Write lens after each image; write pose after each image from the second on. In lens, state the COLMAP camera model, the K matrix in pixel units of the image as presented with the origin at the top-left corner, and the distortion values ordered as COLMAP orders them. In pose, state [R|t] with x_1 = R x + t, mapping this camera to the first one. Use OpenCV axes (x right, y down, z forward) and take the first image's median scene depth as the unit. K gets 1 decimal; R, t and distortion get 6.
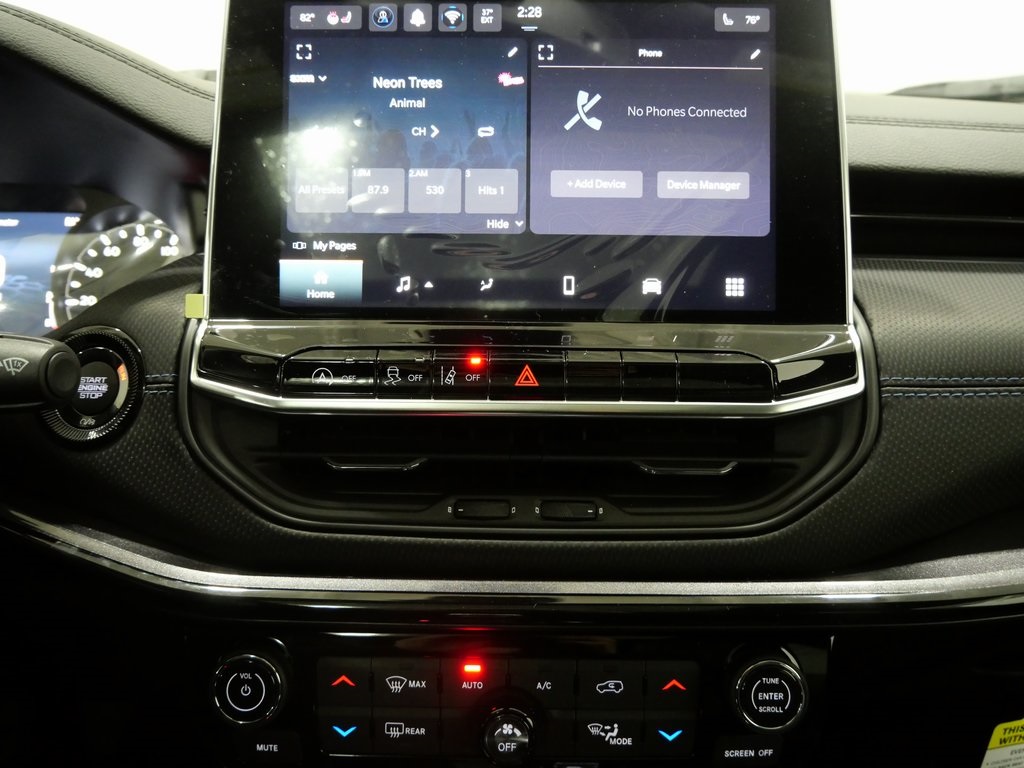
lens RADIAL K [[840.7, 0, 514.8], [0, 840.7, 362.0], [0, 0, 1]] dist [-0.057426, 0.000068]
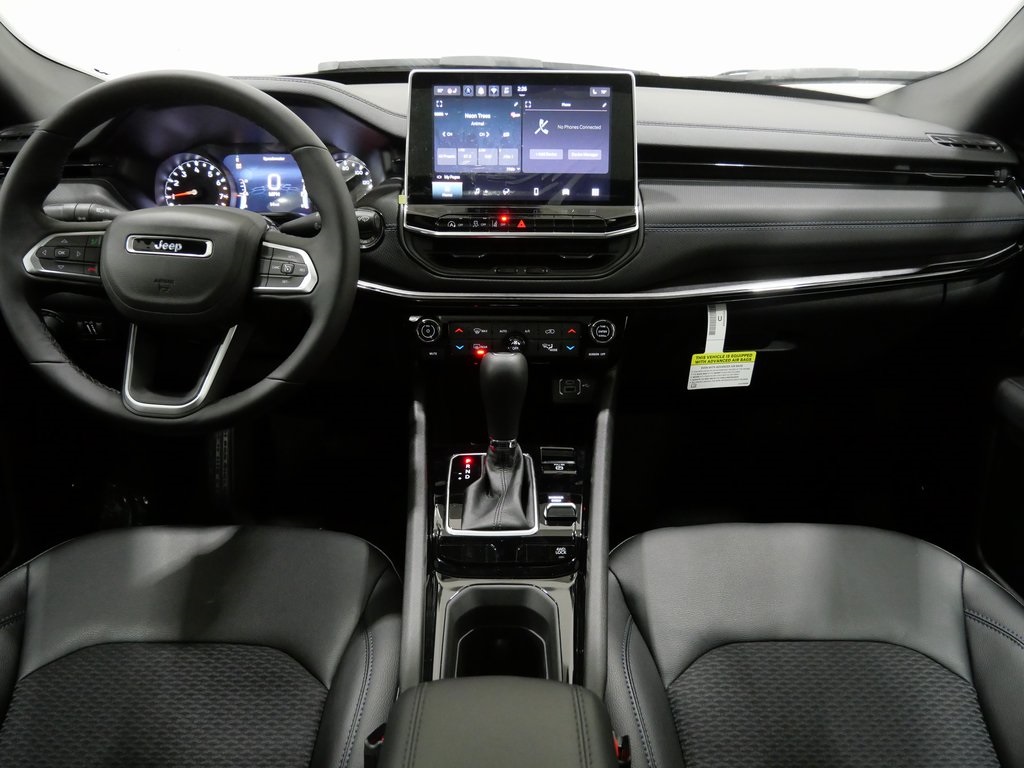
lens RADIAL K [[767.8, 0, 515.9], [0, 767.8, 383.4], [0, 0, 1]] dist [-0.037042, 0.001991]
pose [[0.999774, -0.006616, 0.020197, -0.061918], [0.002847, 0.983438, 0.181225, 0.077667], [-0.021062, -0.181126, 0.983234, -1.696420]]
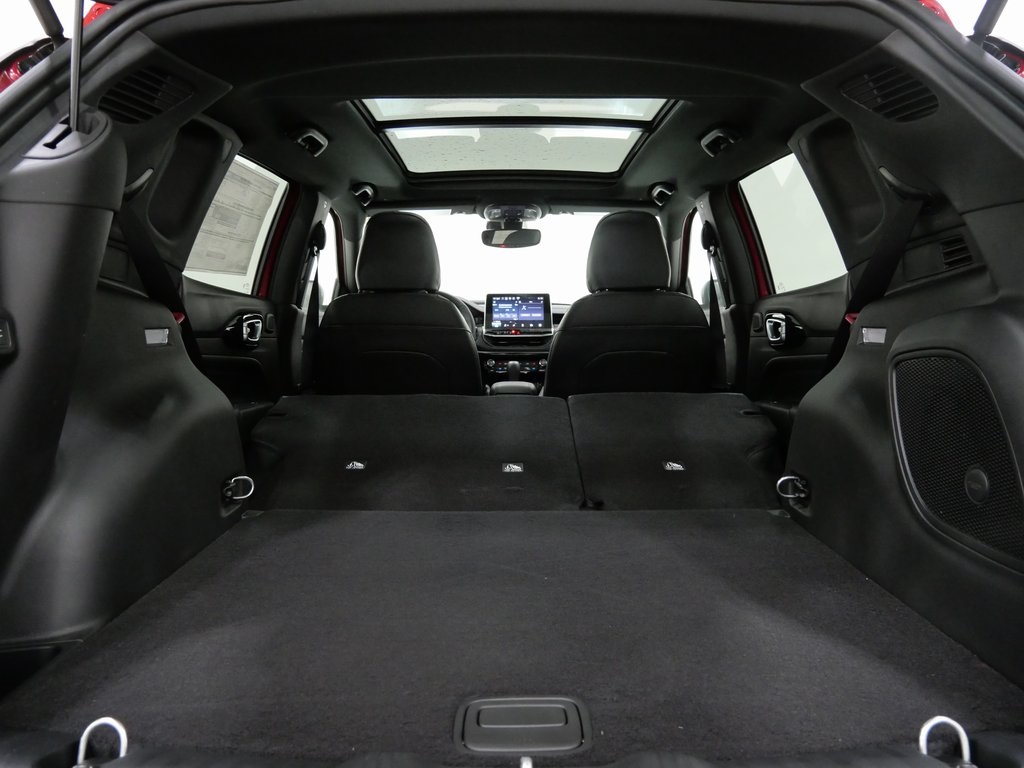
lens RADIAL K [[767.8, 0, 510.3], [0, 767.8, 382.8], [0, 0, 1]] dist [-0.037042, 0.001991]
pose [[0.999898, -0.012099, 0.007574, -0.155674], [0.013478, 0.974988, -0.221848, 2.574561], [-0.004700, 0.221927, 0.975052, -7.643027]]
